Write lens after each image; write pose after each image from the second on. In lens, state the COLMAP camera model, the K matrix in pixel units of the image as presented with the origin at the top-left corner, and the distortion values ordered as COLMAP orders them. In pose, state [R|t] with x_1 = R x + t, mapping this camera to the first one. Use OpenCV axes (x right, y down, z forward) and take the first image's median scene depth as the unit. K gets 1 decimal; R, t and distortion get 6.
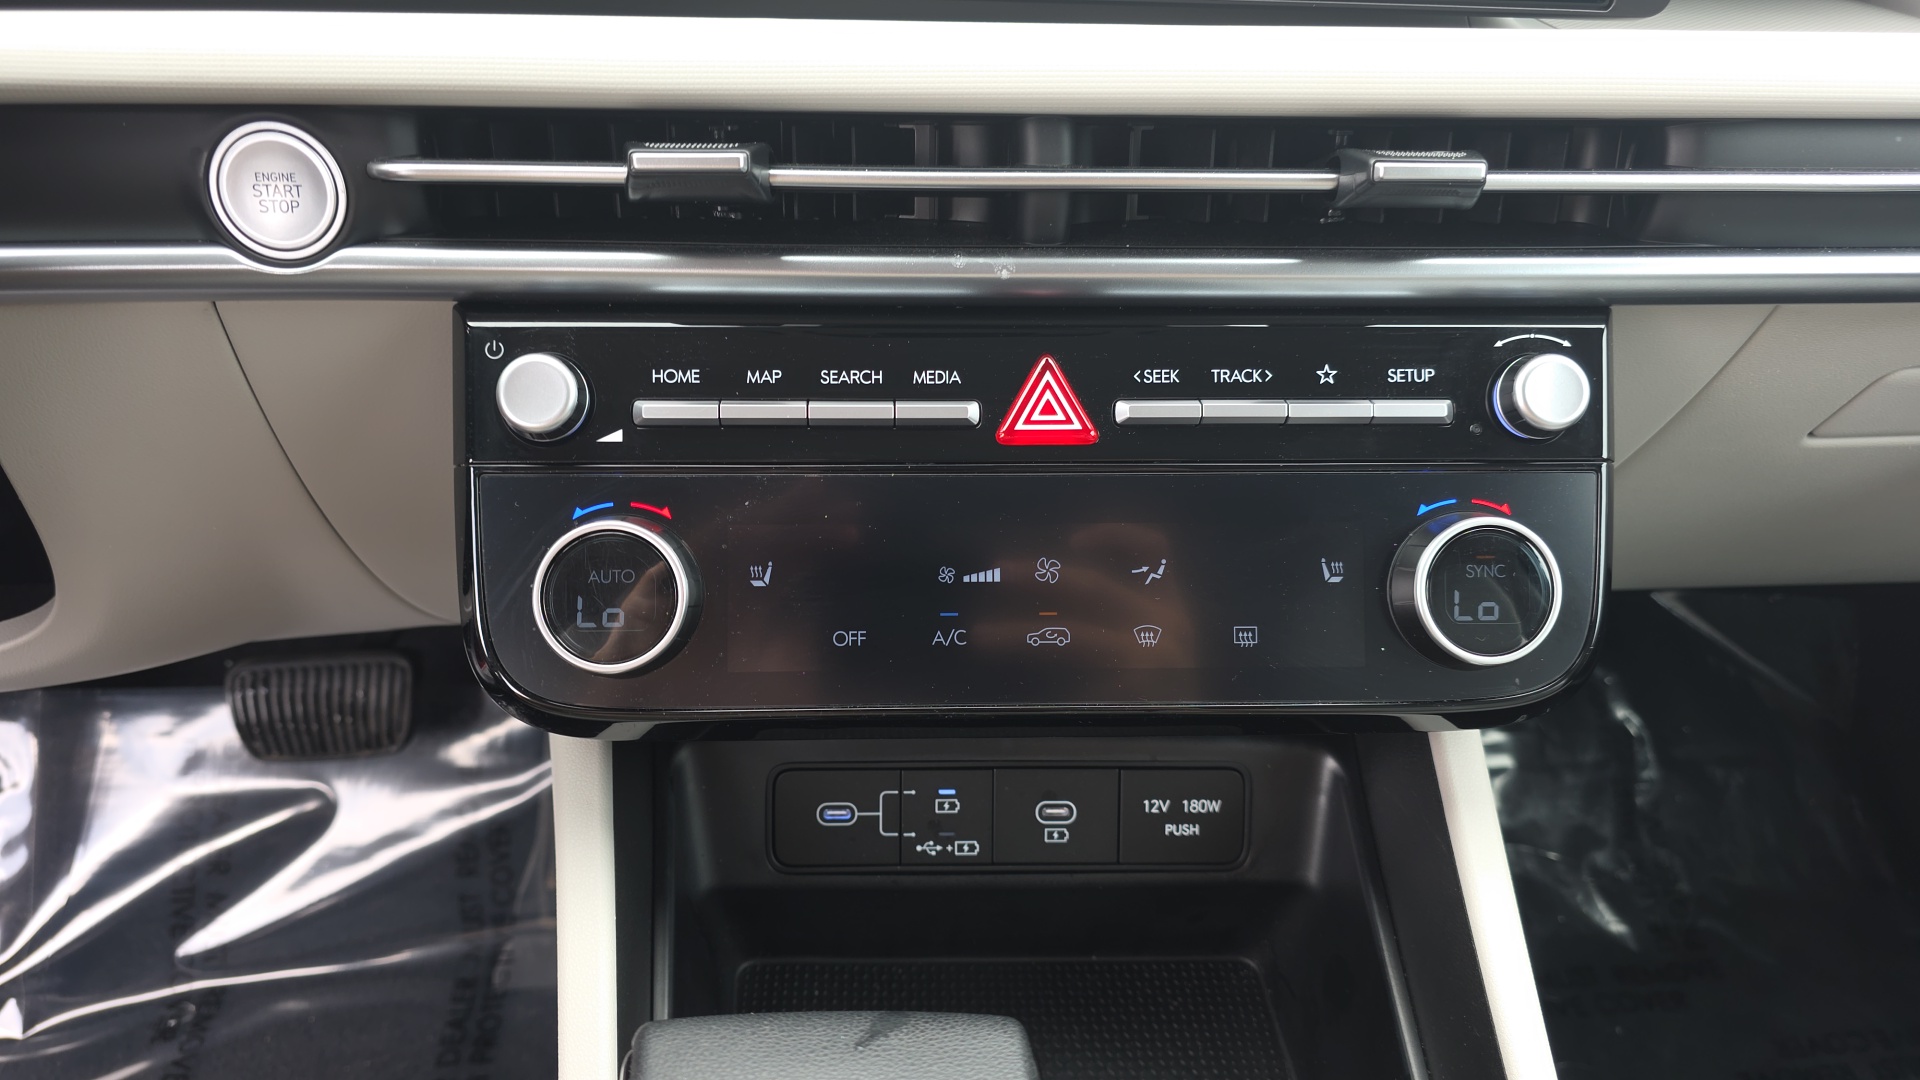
lens RADIAL K [[1330.4, 0, 953.0], [0, 1330.4, 551.6], [0, 0, 1]] dist [0.062625, -0.054234]
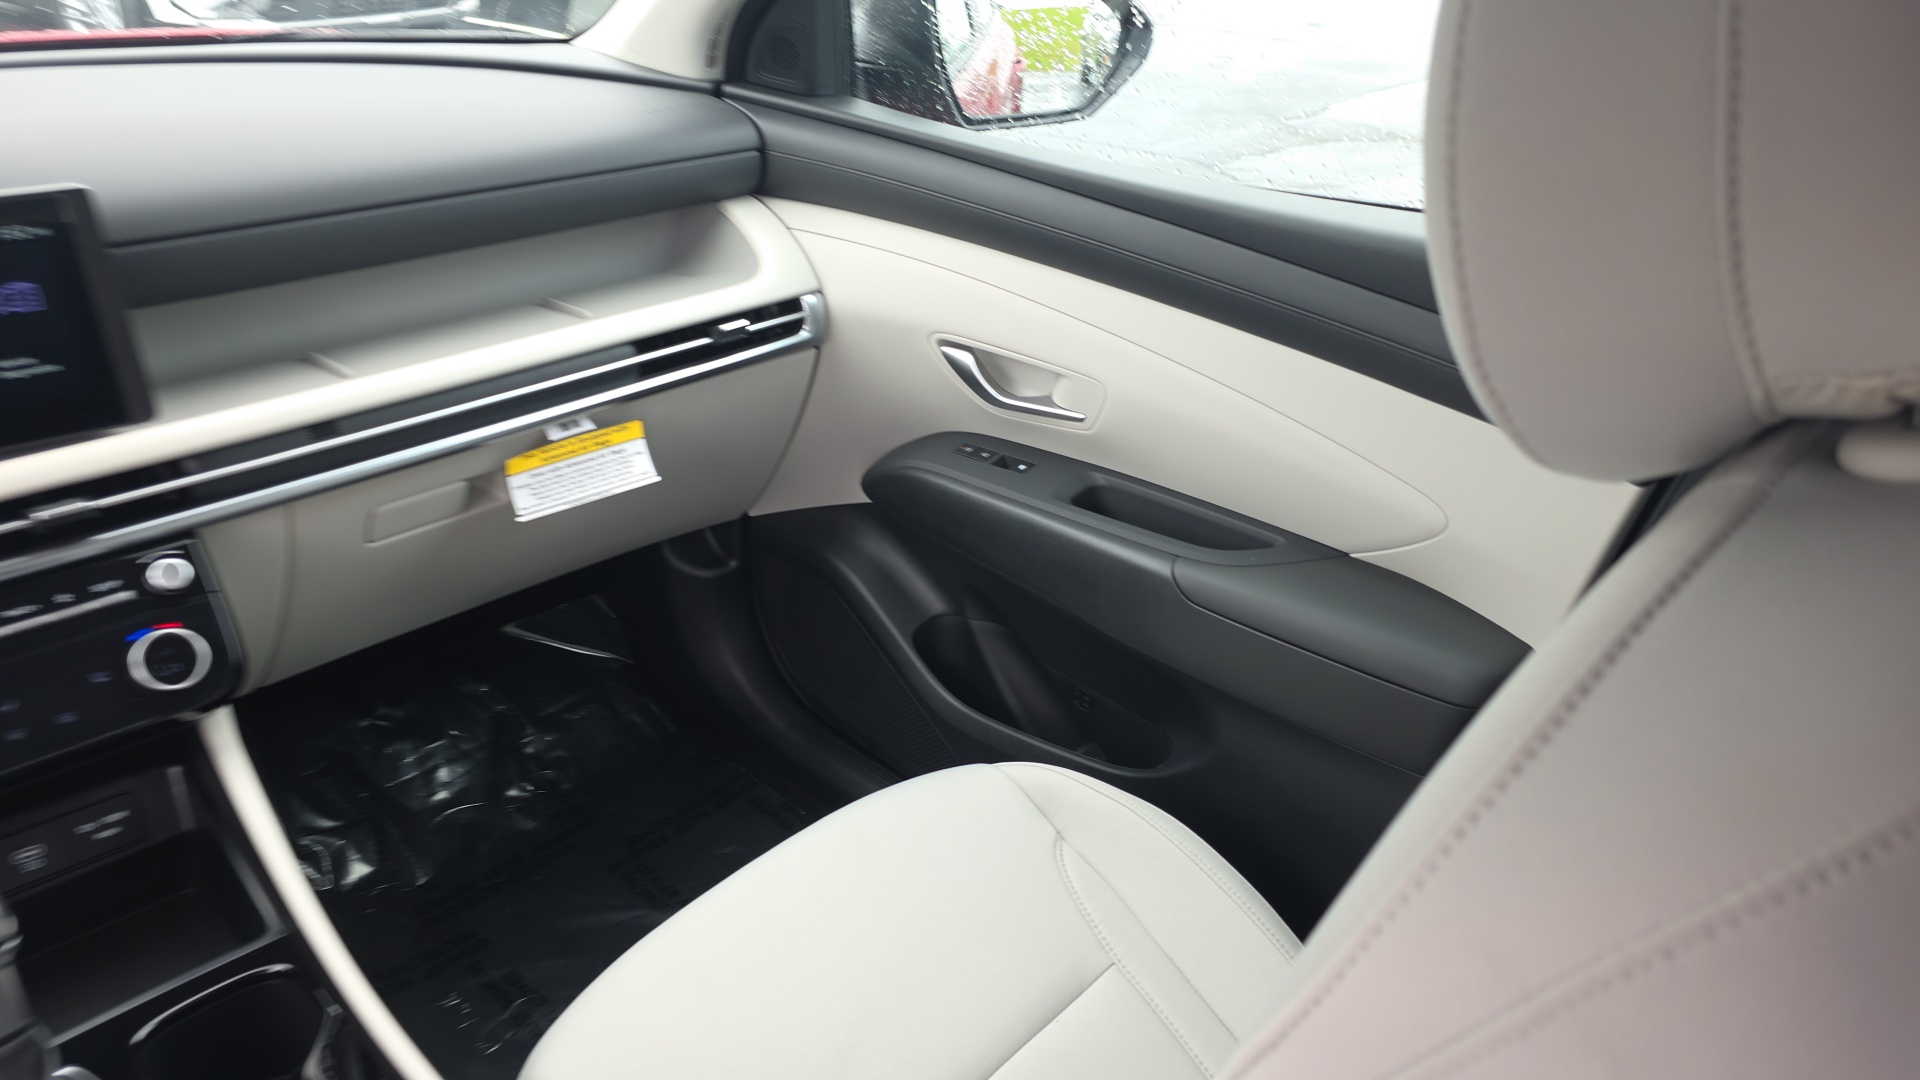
lens RADIAL K [[1303.0, 0, 967.5], [0, 1303.0, 540.0], [0, 0, 1]] dist [0.061384, -0.056374]
pose [[0.746439, -0.309818, 0.588933, 0.131986], [0.368958, 0.929204, 0.021190, 0.298816], [-0.553804, 0.201475, 0.807904, -1.709077]]
